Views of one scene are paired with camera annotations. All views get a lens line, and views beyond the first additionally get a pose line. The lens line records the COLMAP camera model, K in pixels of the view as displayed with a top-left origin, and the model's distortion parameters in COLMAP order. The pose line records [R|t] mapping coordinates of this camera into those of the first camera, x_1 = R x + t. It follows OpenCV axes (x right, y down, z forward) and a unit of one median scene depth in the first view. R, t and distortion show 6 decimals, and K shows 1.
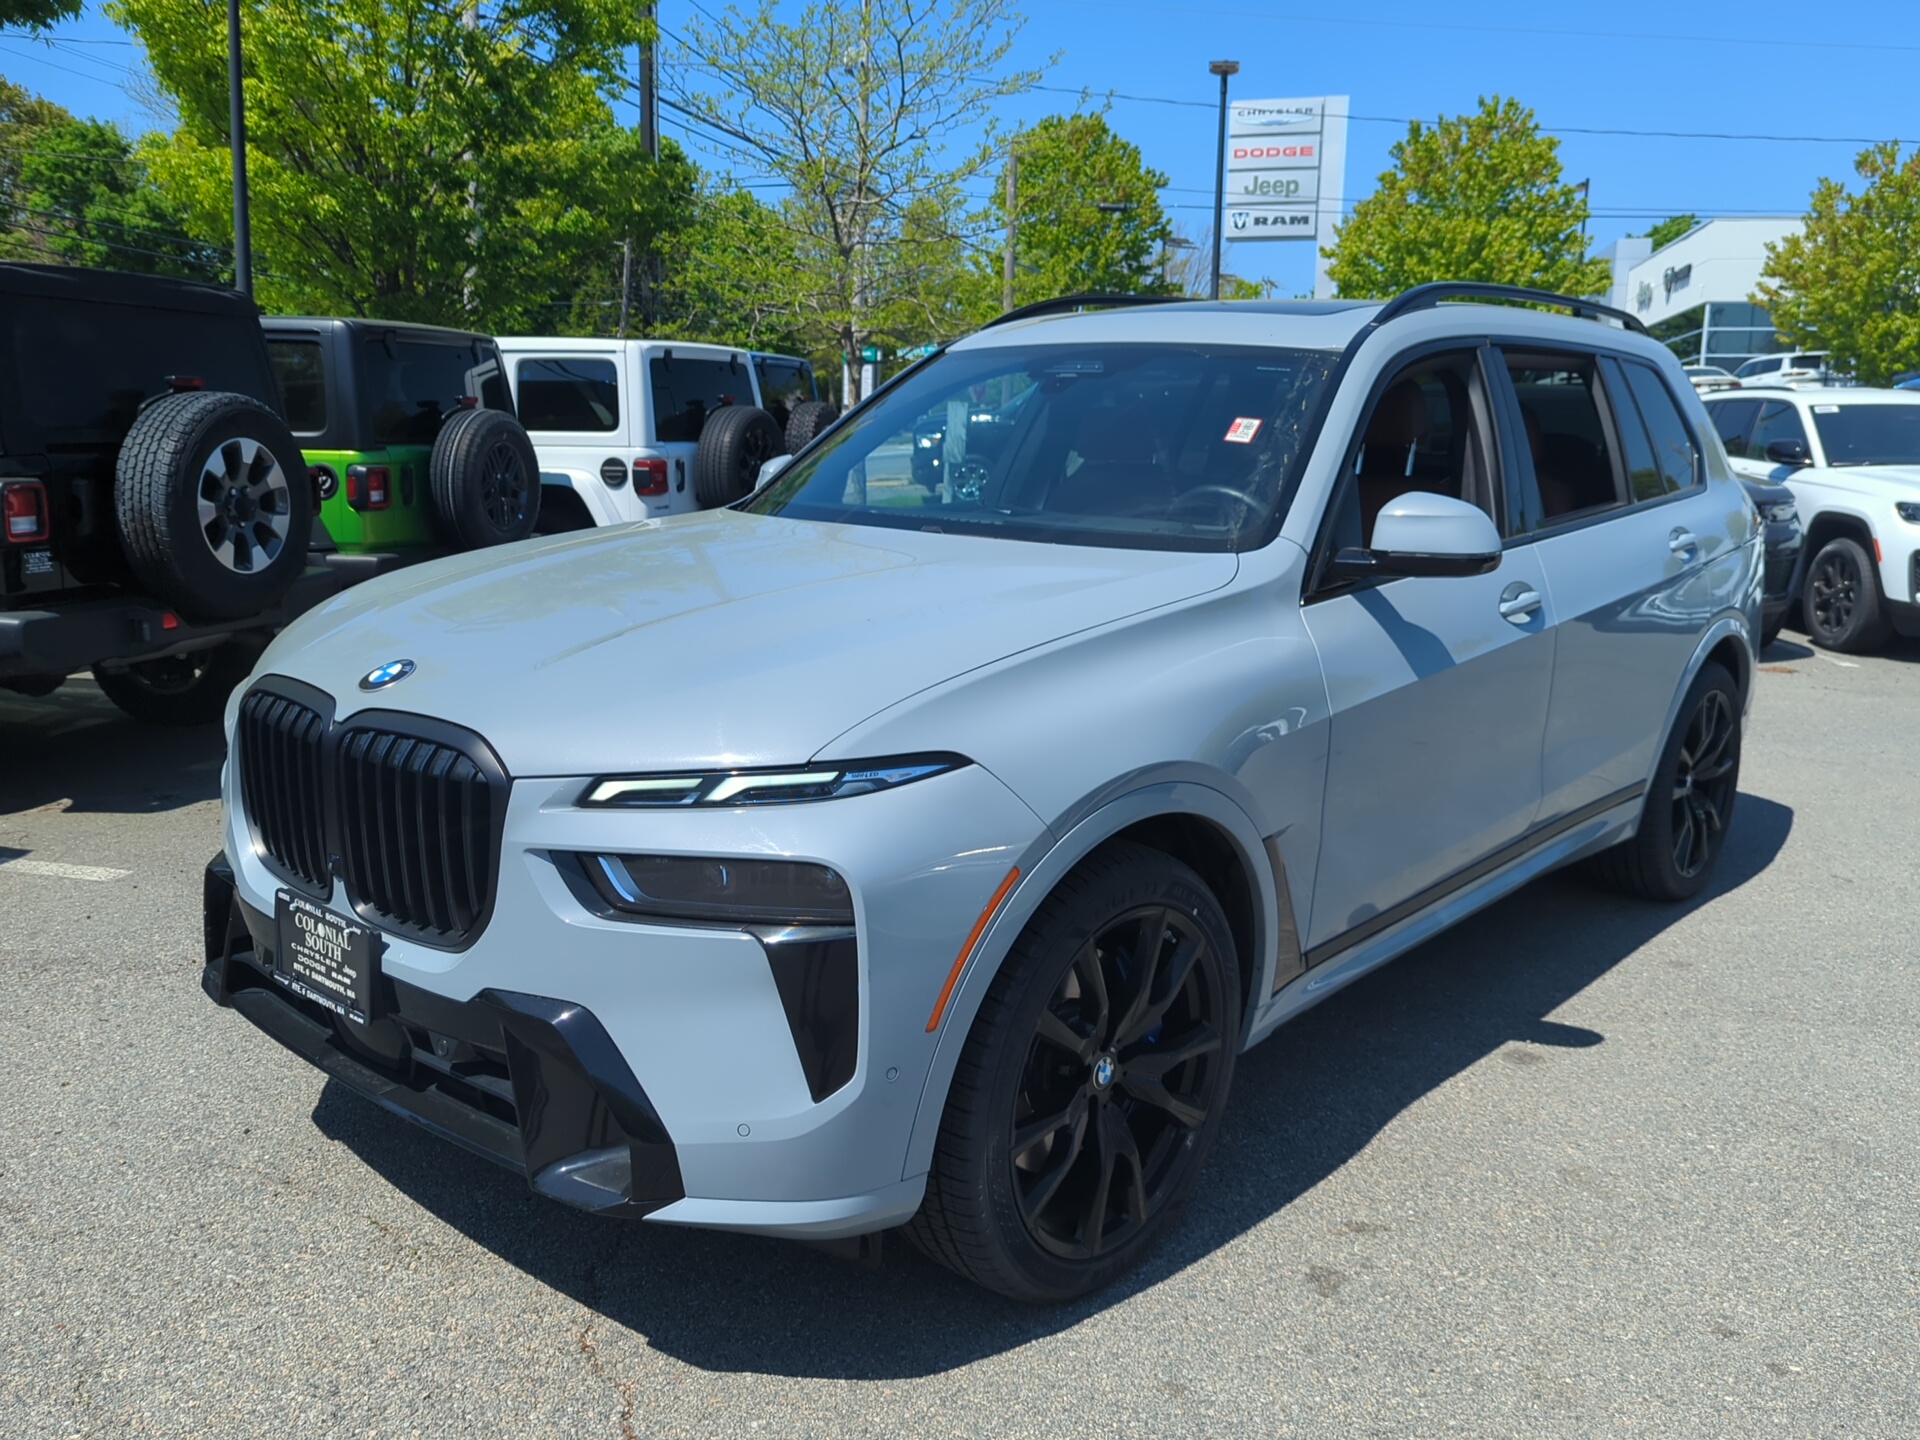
lens RADIAL K [[1555.1, 0, 974.4], [0, 1555.1, 711.8], [0, 0, 1]] dist [0.060573, -0.061334]
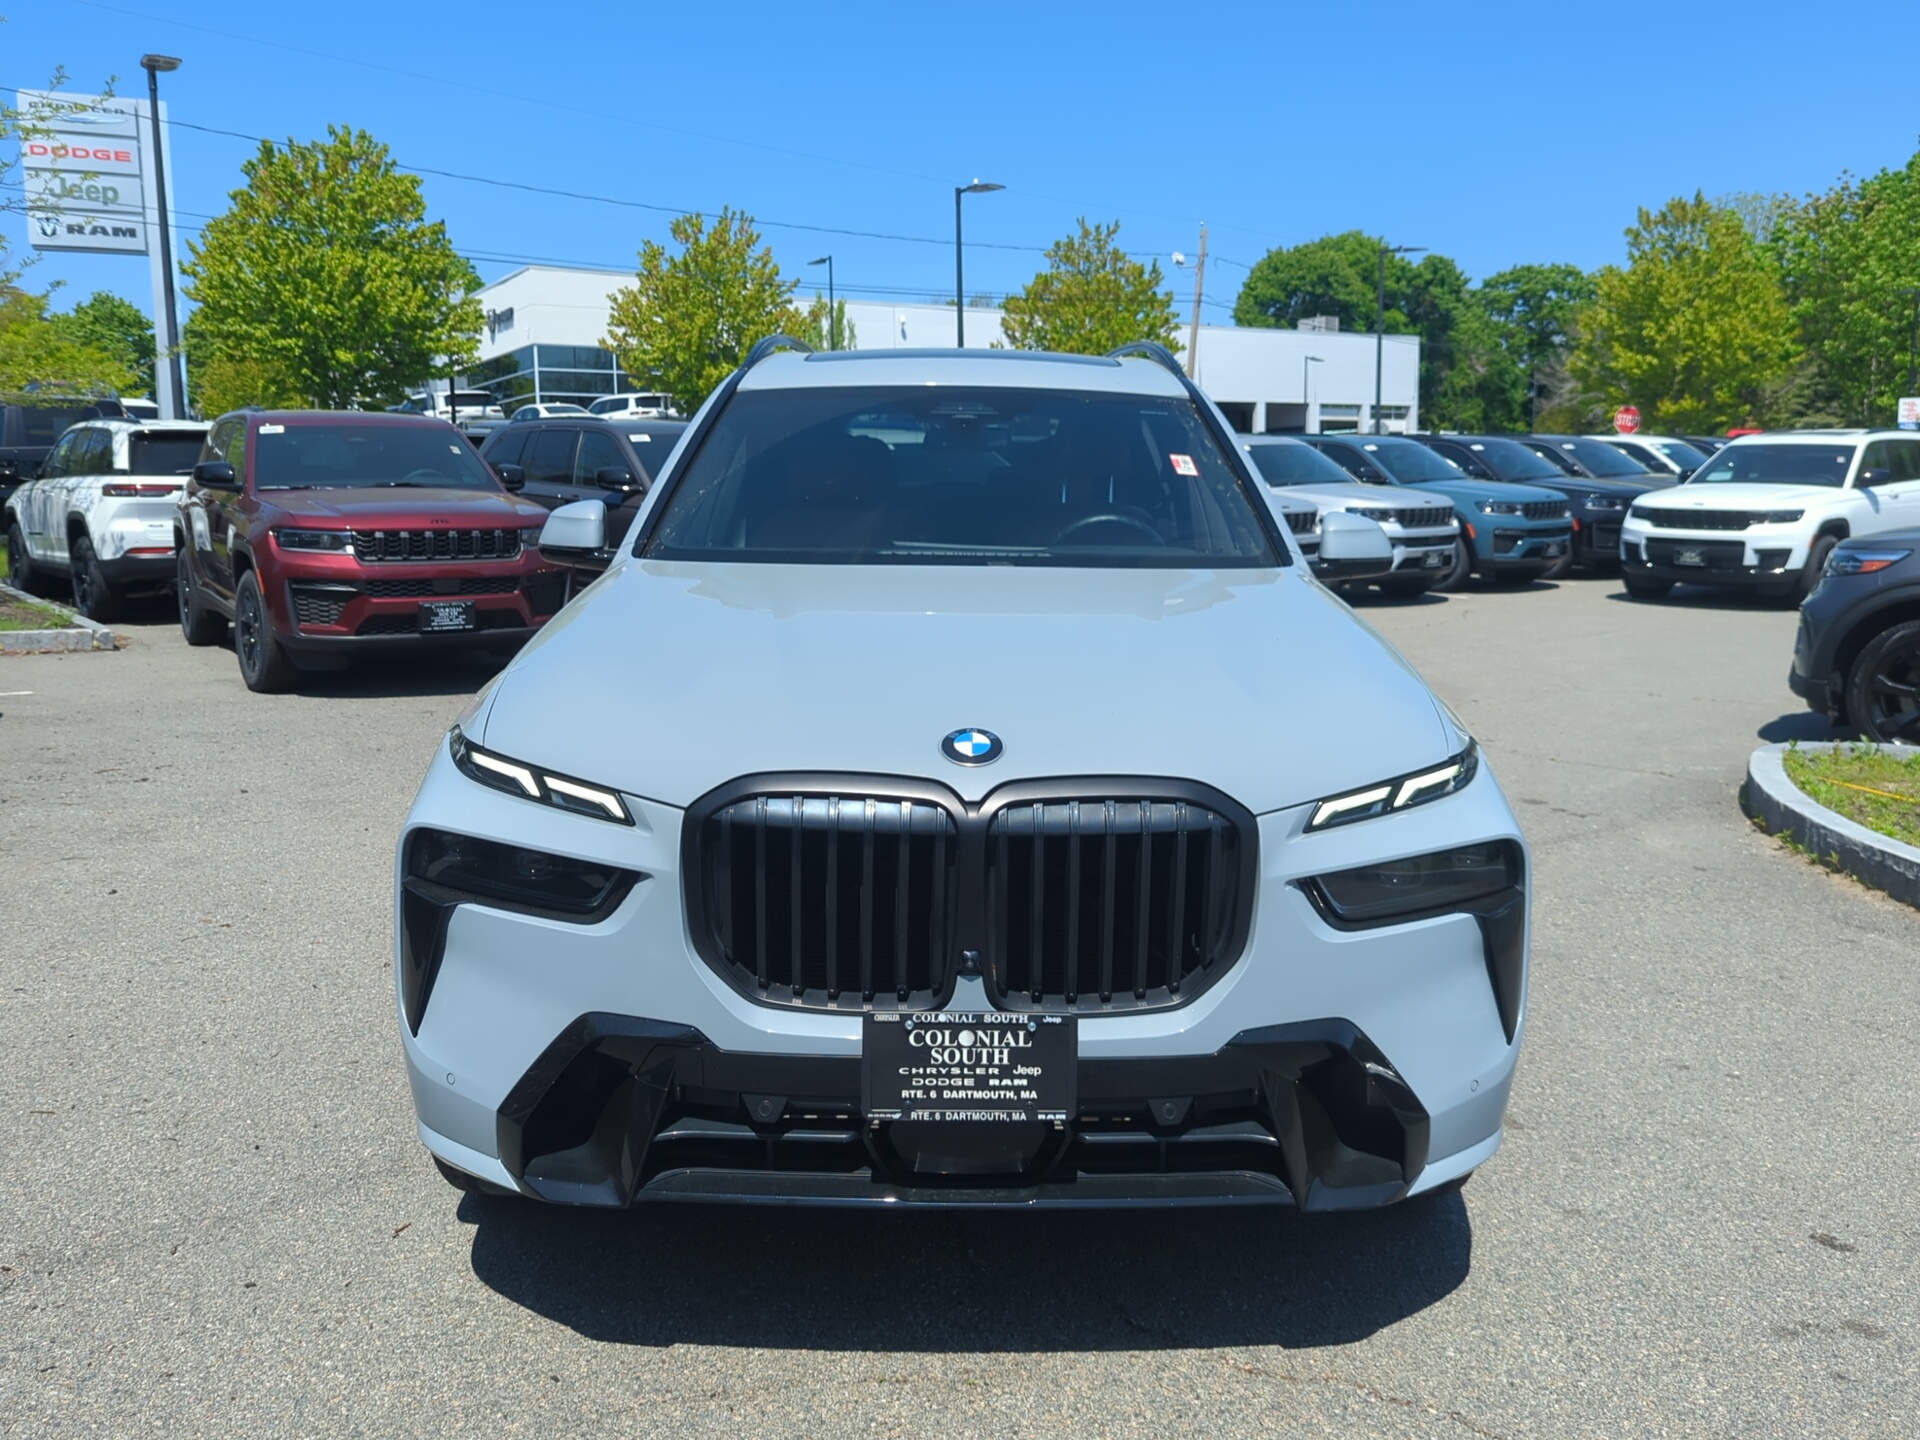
lens RADIAL K [[1555.1, 0, 981.3], [0, 1555.1, 709.4], [0, 0, 1]] dist [0.060573, -0.061334]
pose [[0.740307, -0.116992, 0.662011, -0.619718], [0.131372, 0.990932, 0.028211, -0.044914], [-0.659308, 0.066085, 0.748963, 0.200750]]
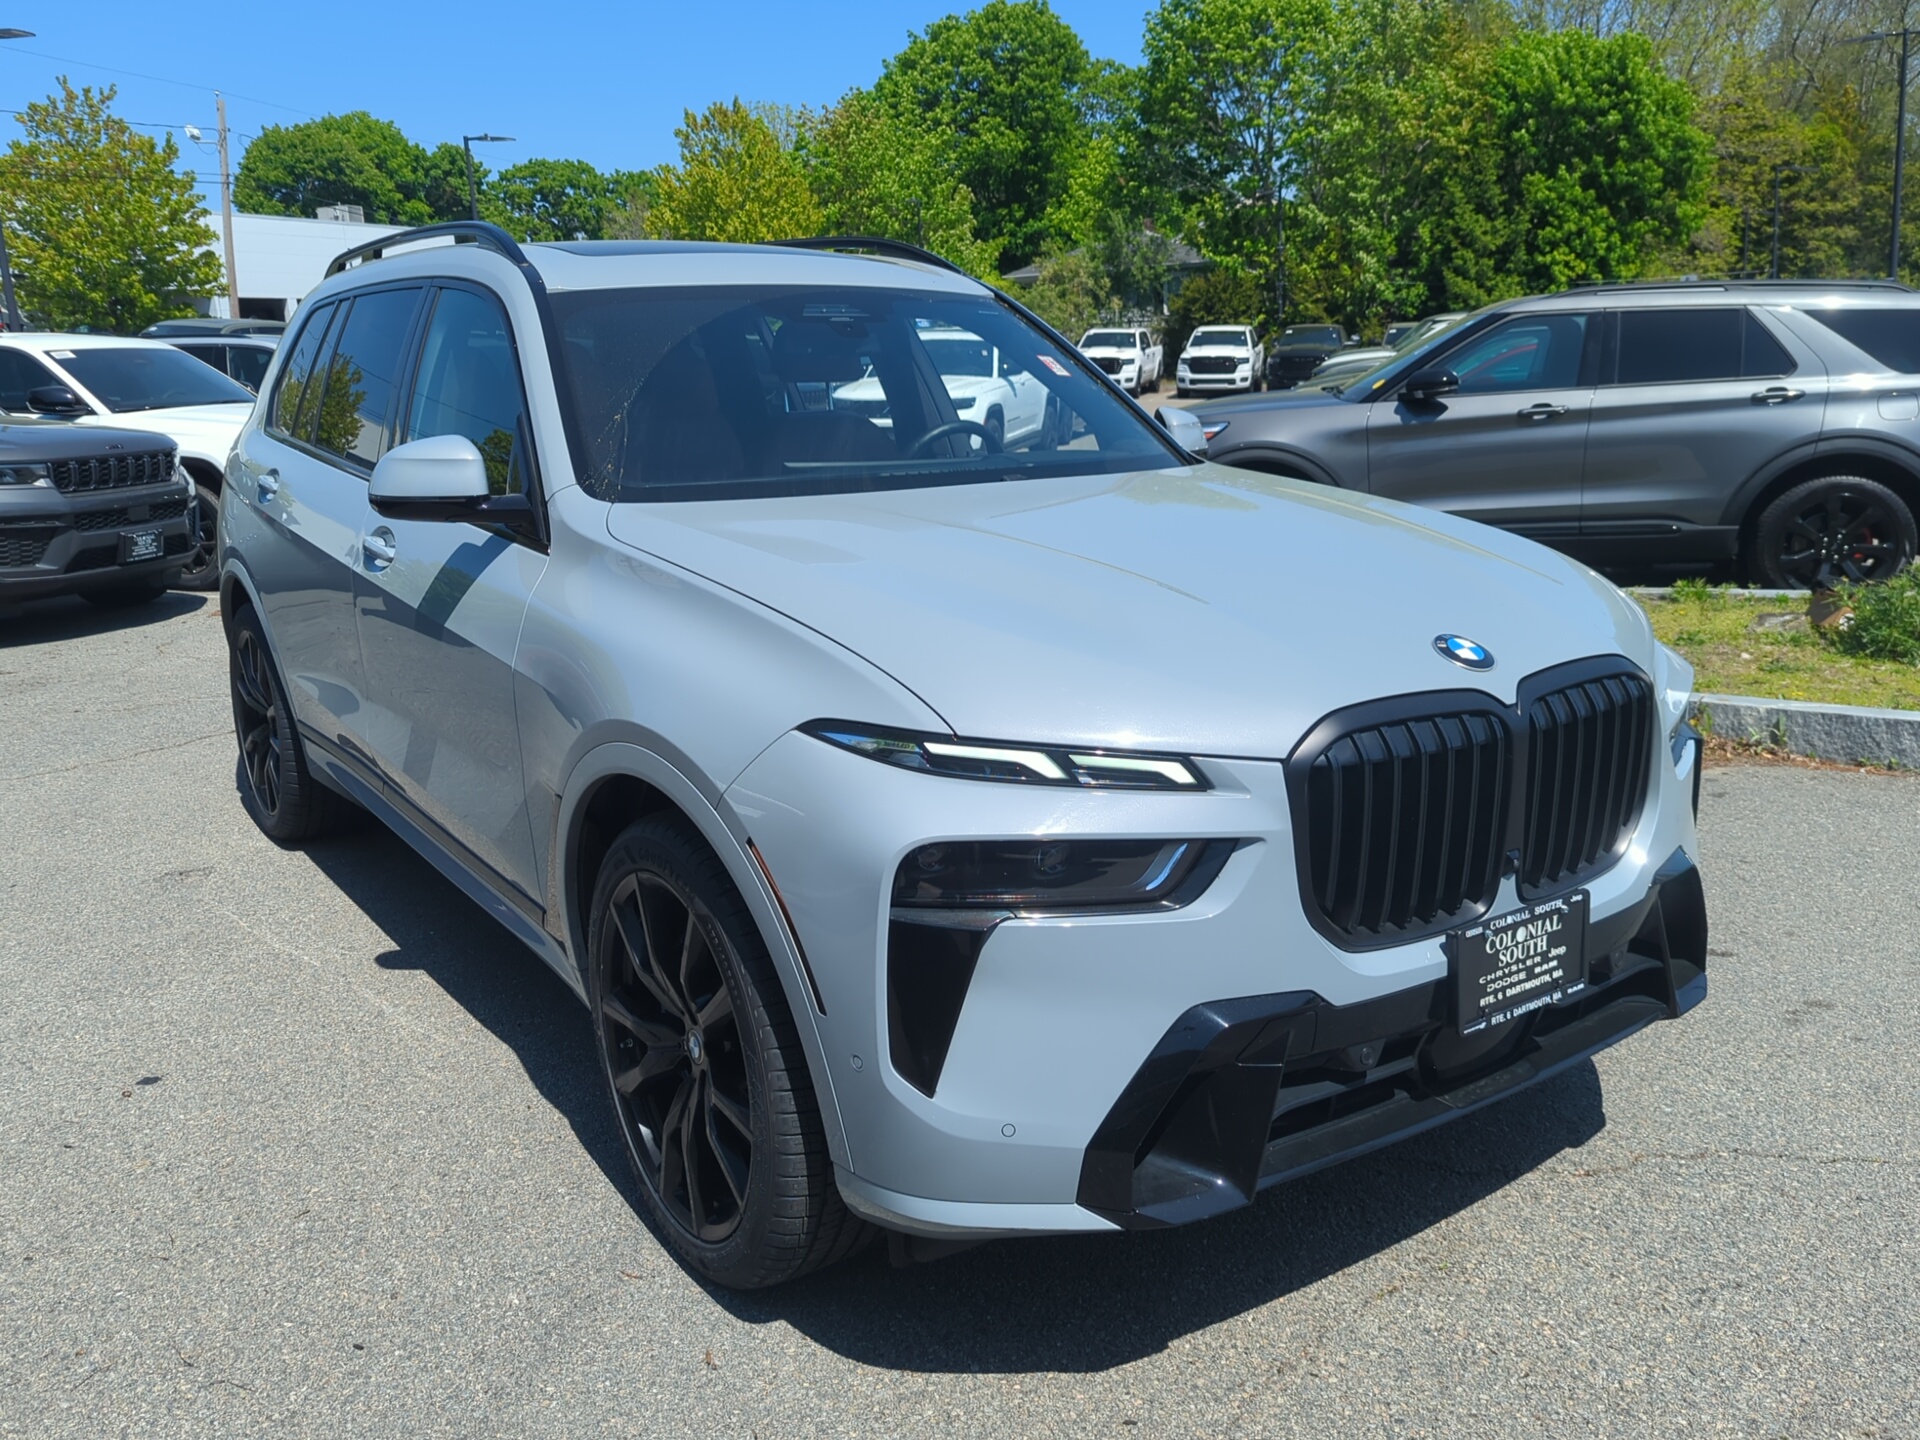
lens RADIAL K [[1555.1, 0, 972.3], [0, 1555.1, 709.5], [0, 0, 1]] dist [0.060573, -0.061334]
pose [[0.235133, -0.238275, 0.942305, -0.836084], [0.208546, 0.959275, 0.190527, -0.143492], [-0.949327, 0.151715, 0.275248, 0.655383]]
